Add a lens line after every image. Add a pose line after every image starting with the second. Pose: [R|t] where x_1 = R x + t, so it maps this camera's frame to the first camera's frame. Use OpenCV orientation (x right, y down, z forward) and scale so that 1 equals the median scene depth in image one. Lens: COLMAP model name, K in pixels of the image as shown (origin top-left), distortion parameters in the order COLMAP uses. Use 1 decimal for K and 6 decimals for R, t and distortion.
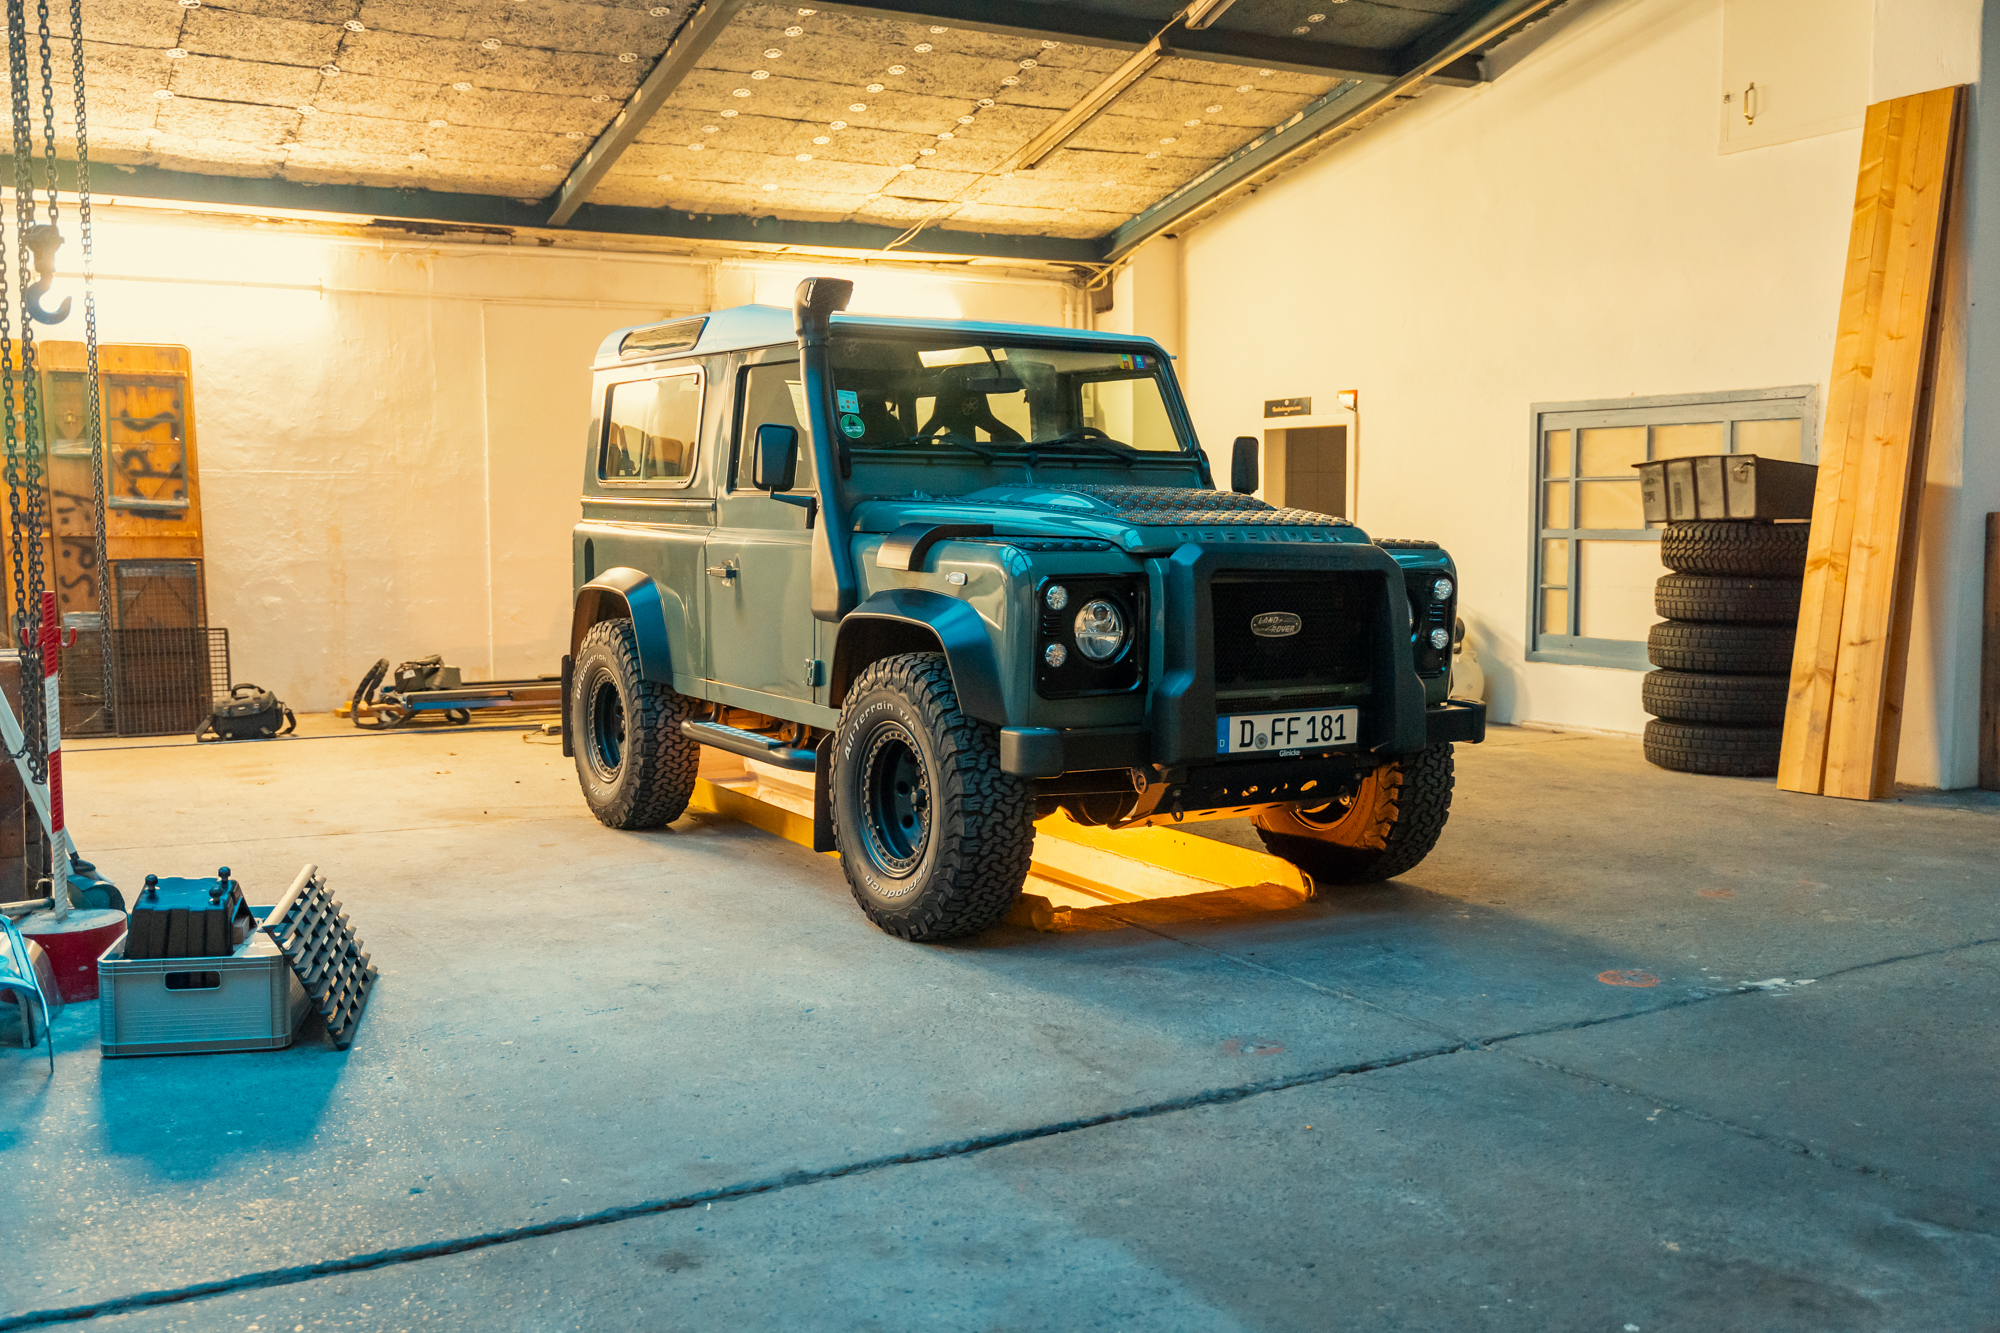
lens RADIAL K [[1916.6, 0, 1000.6], [0, 1916.6, 670.3], [0, 0, 1]] dist [0.022074, 0.000000]
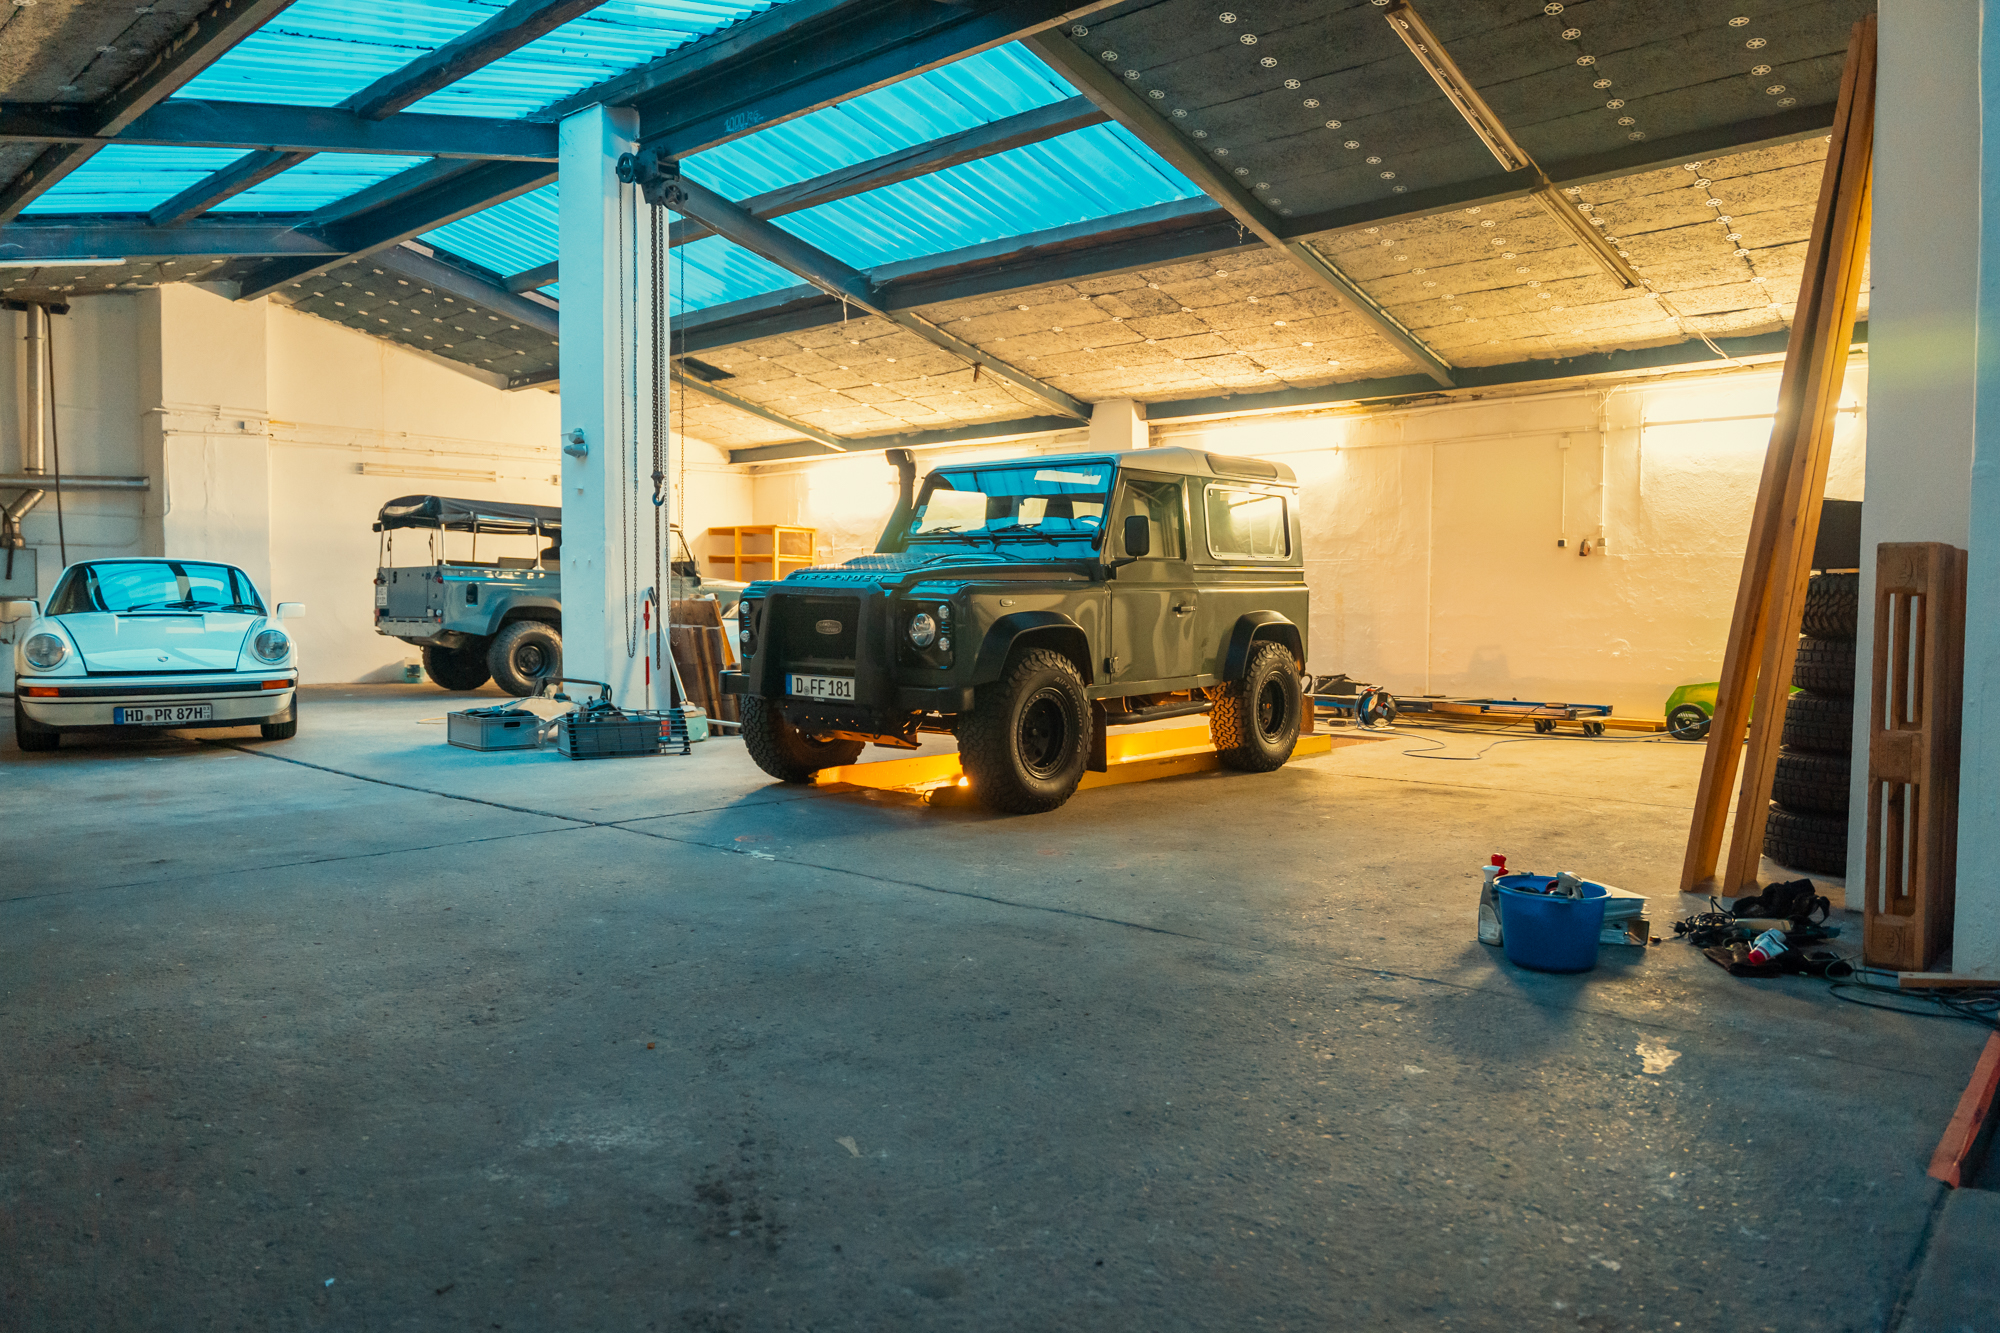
lens RADIAL K [[1377.4, 0, 1004.6], [0, 1377.4, 663.0], [0, 0, 1]] dist [0.005927, 0.001478]
pose [[0.307792, 0.046312, -0.950326, 0.680494], [-0.087557, 0.995955, 0.020177, -0.014761], [0.947416, 0.076997, 0.310602, 0.377333]]
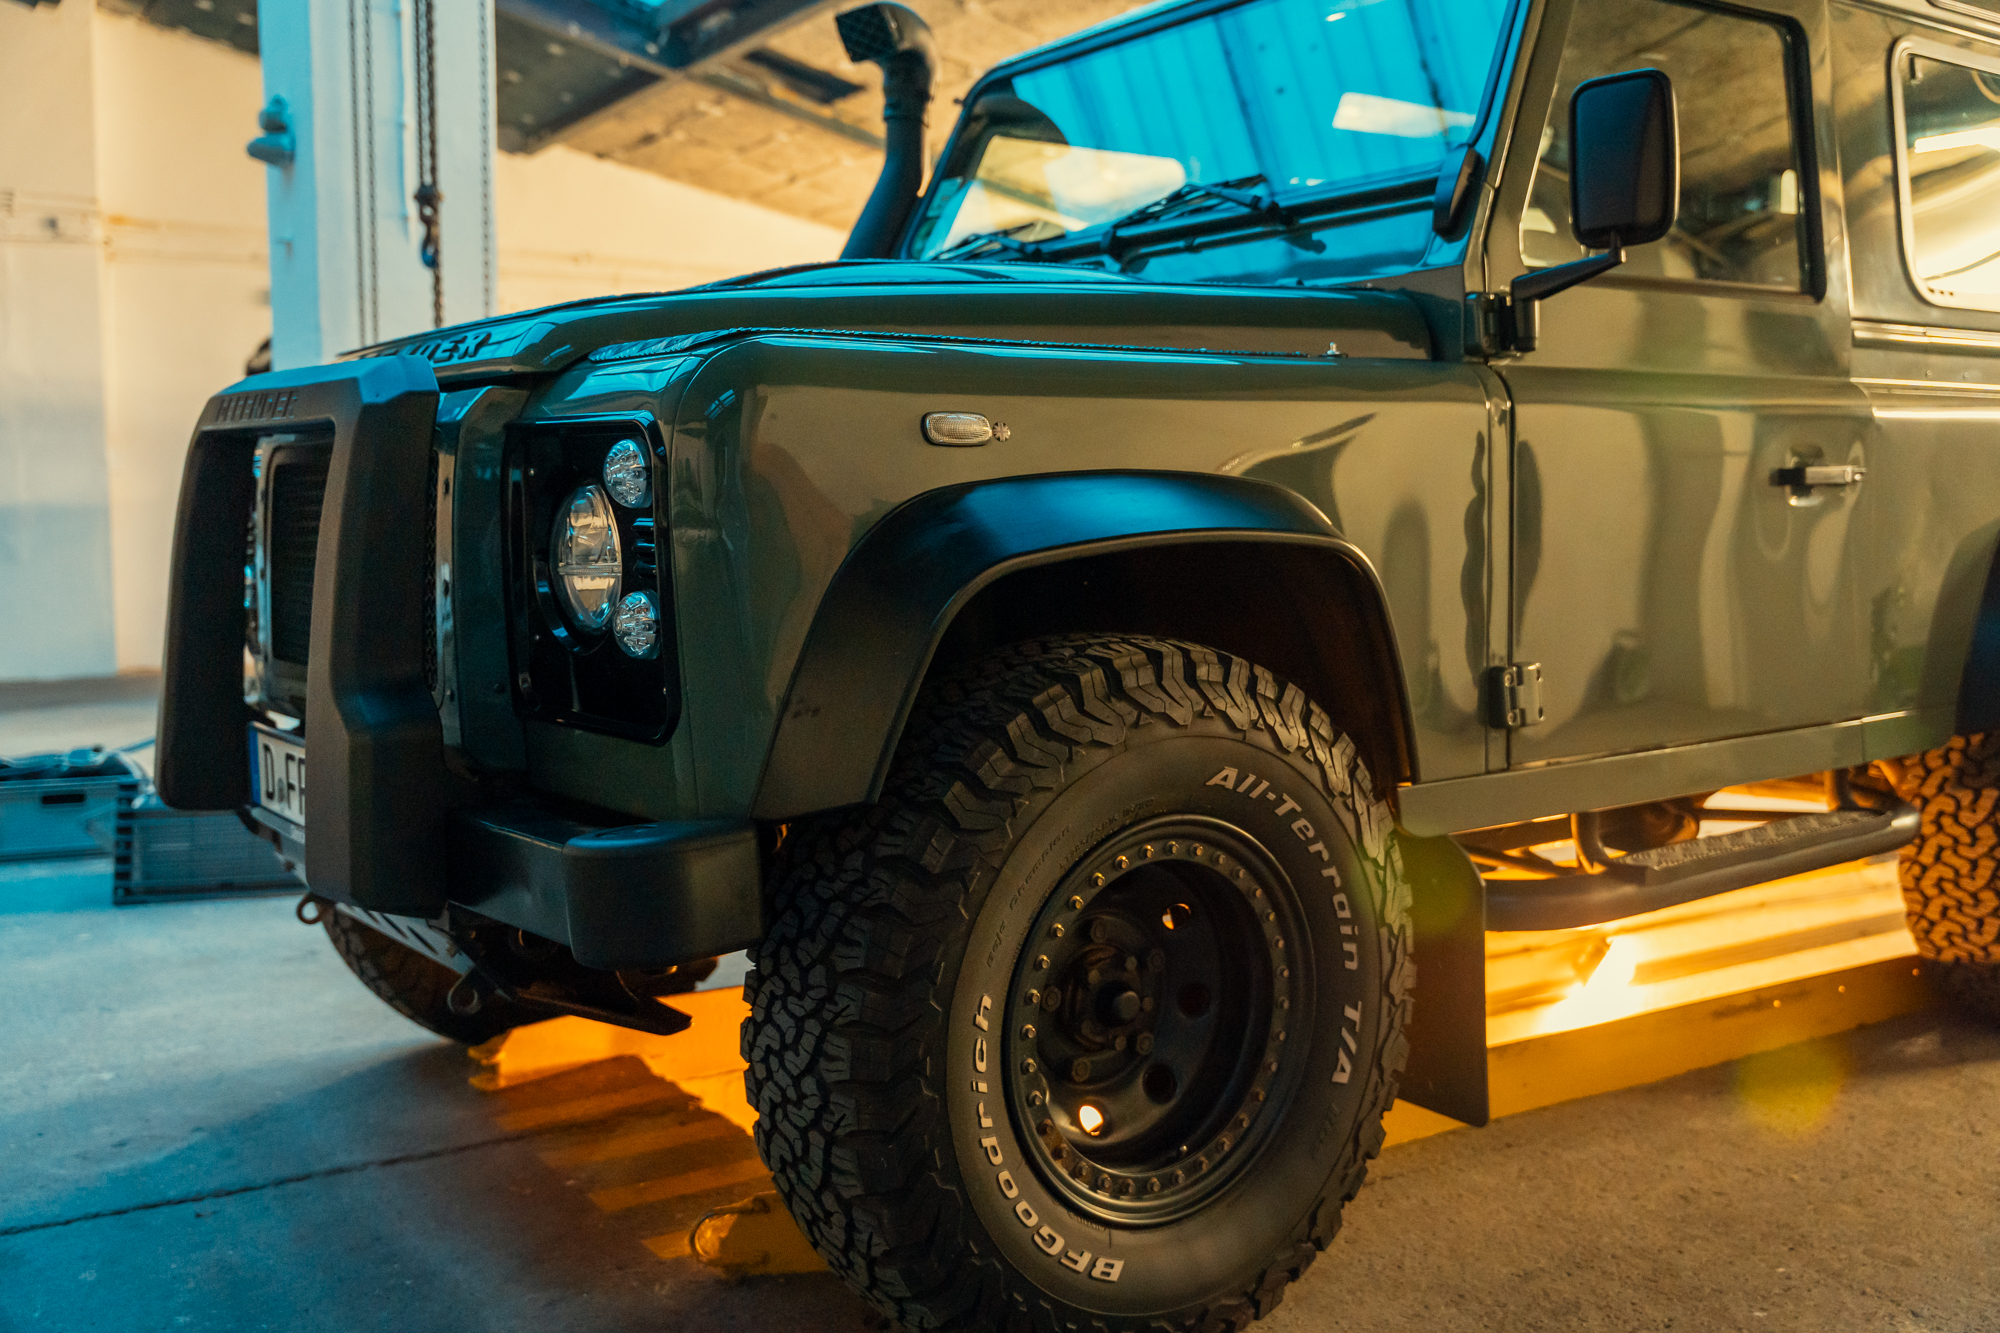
lens RADIAL K [[1916.6, 0, 993.0], [0, 1916.6, 657.9], [0, 0, 1]] dist [0.022074, 0.000000]
pose [[0.062775, 0.067866, -0.995718, 0.287450], [-0.078726, 0.994913, 0.062848, -0.019042], [0.994918, 0.074444, 0.067798, 0.556274]]
